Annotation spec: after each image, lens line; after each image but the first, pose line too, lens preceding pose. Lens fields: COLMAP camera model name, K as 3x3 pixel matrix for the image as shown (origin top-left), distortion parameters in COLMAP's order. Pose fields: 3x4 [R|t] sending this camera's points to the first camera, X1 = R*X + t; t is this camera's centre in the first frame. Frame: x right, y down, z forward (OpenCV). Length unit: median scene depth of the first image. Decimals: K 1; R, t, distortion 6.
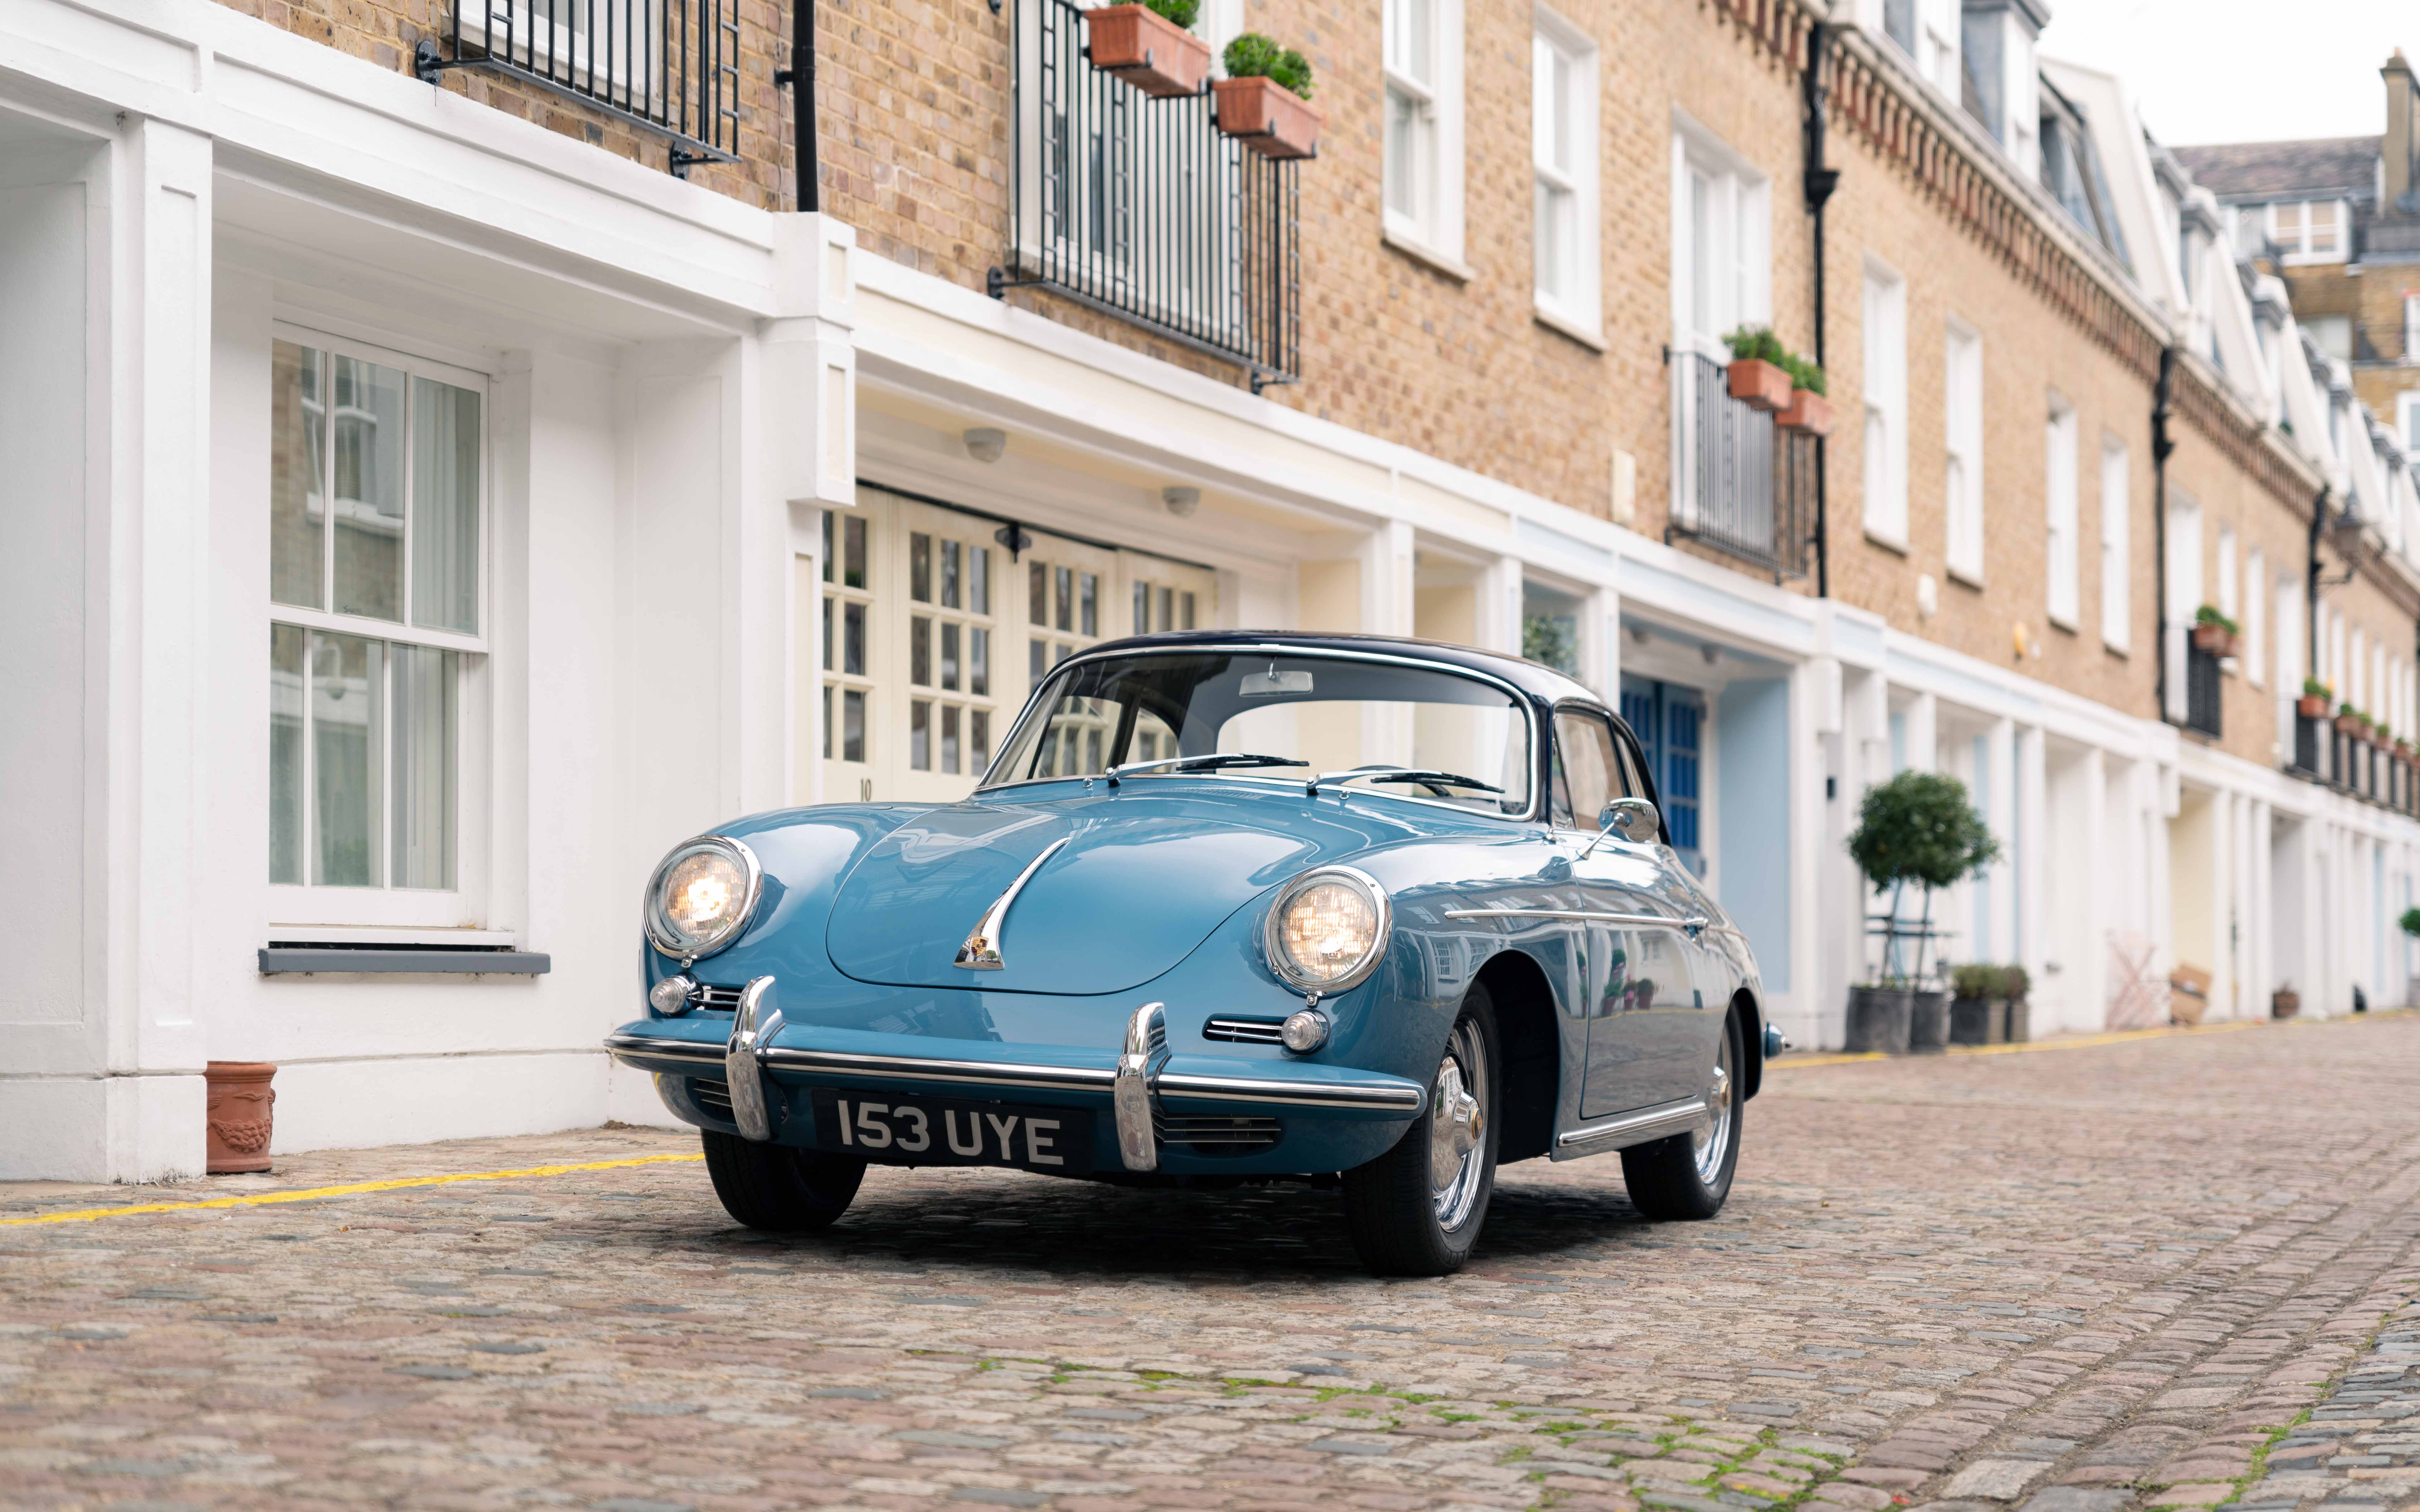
lens RADIAL K [[4696.0, 0, 1191.0], [0, 4696.0, 750.3], [0, 0, 1]] dist [0.049219, 0.000000]
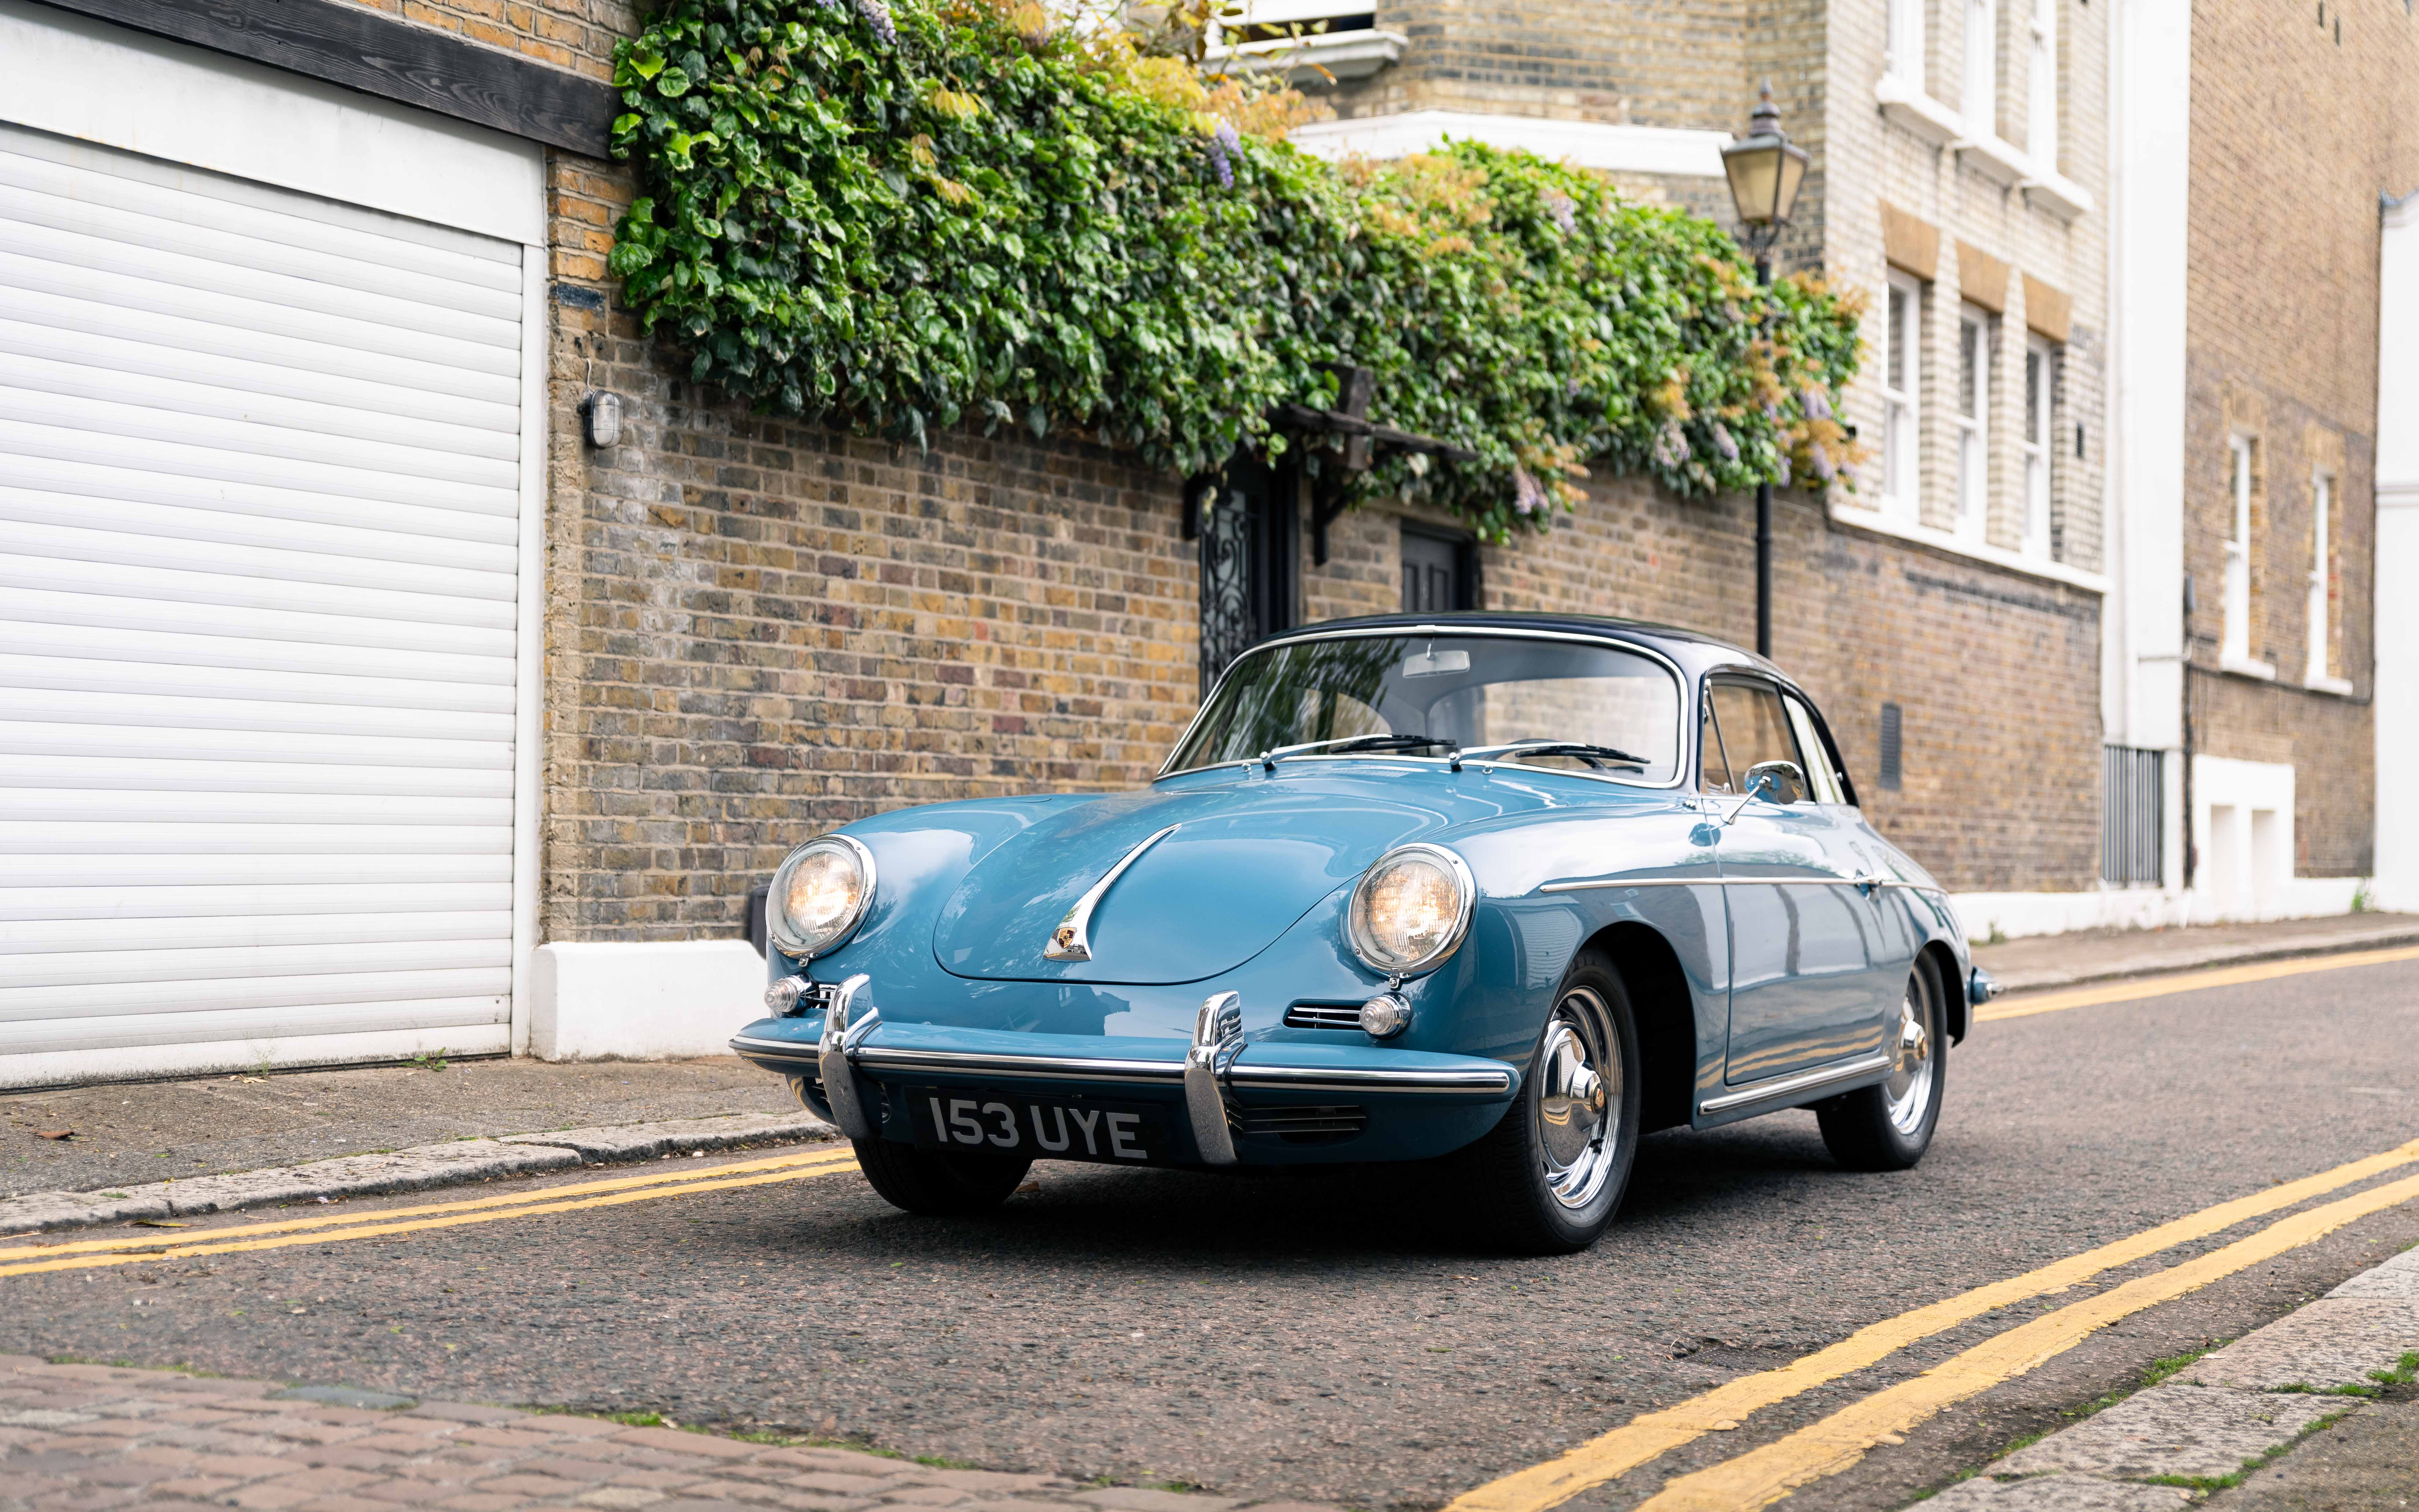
lens RADIAL K [[3547.1, 0, 1225.5], [0, 3547.1, 779.4], [0, 0, 1]] dist [-0.000764, 0.000000]
pose [[0.989263, -0.039584, -0.140684, 0.074301], [0.040879, 0.999144, 0.006324, 0.003965], [0.140313, -0.012007, 0.990034, 0.207999]]
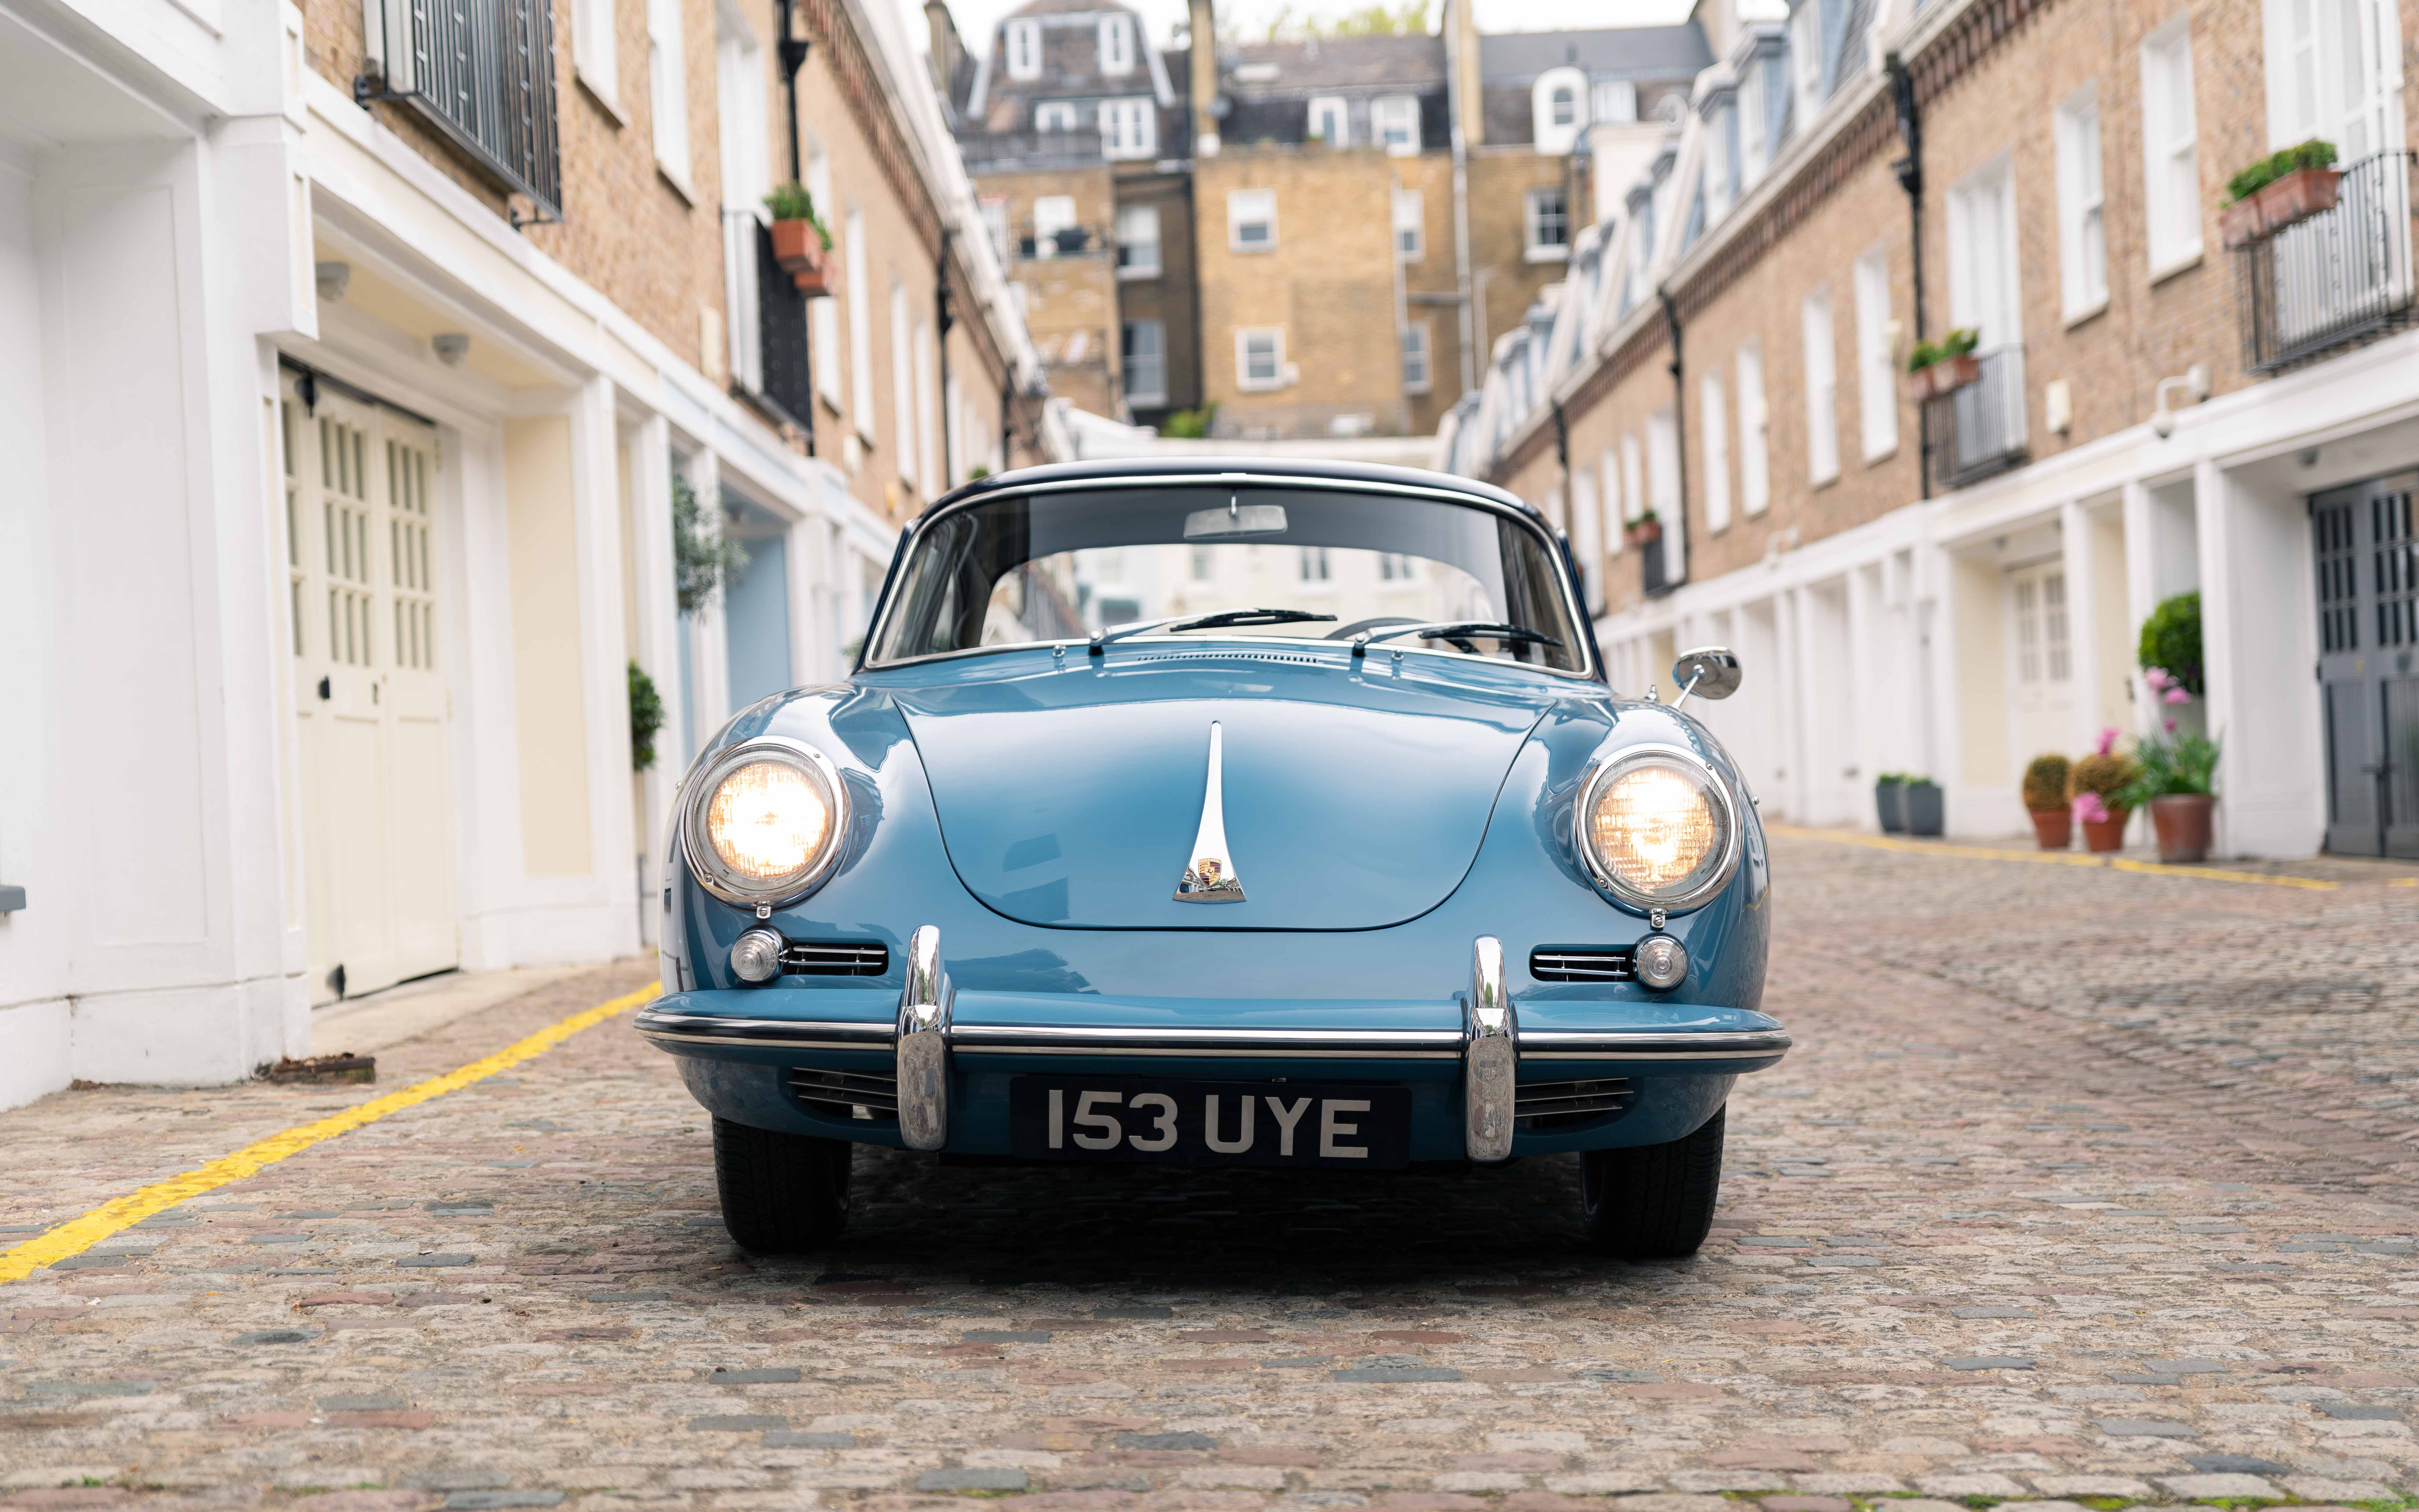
lens RADIAL K [[4095.6, 0, 1083.2], [0, 4095.6, 732.6], [0, 0, 1]] dist [0.165184, 0.000000]
pose [[0.955243, -0.042501, 0.292754, -0.200488], [0.033627, 0.998812, 0.035282, -0.003370], [-0.293905, -0.023858, 0.955537, 0.298679]]
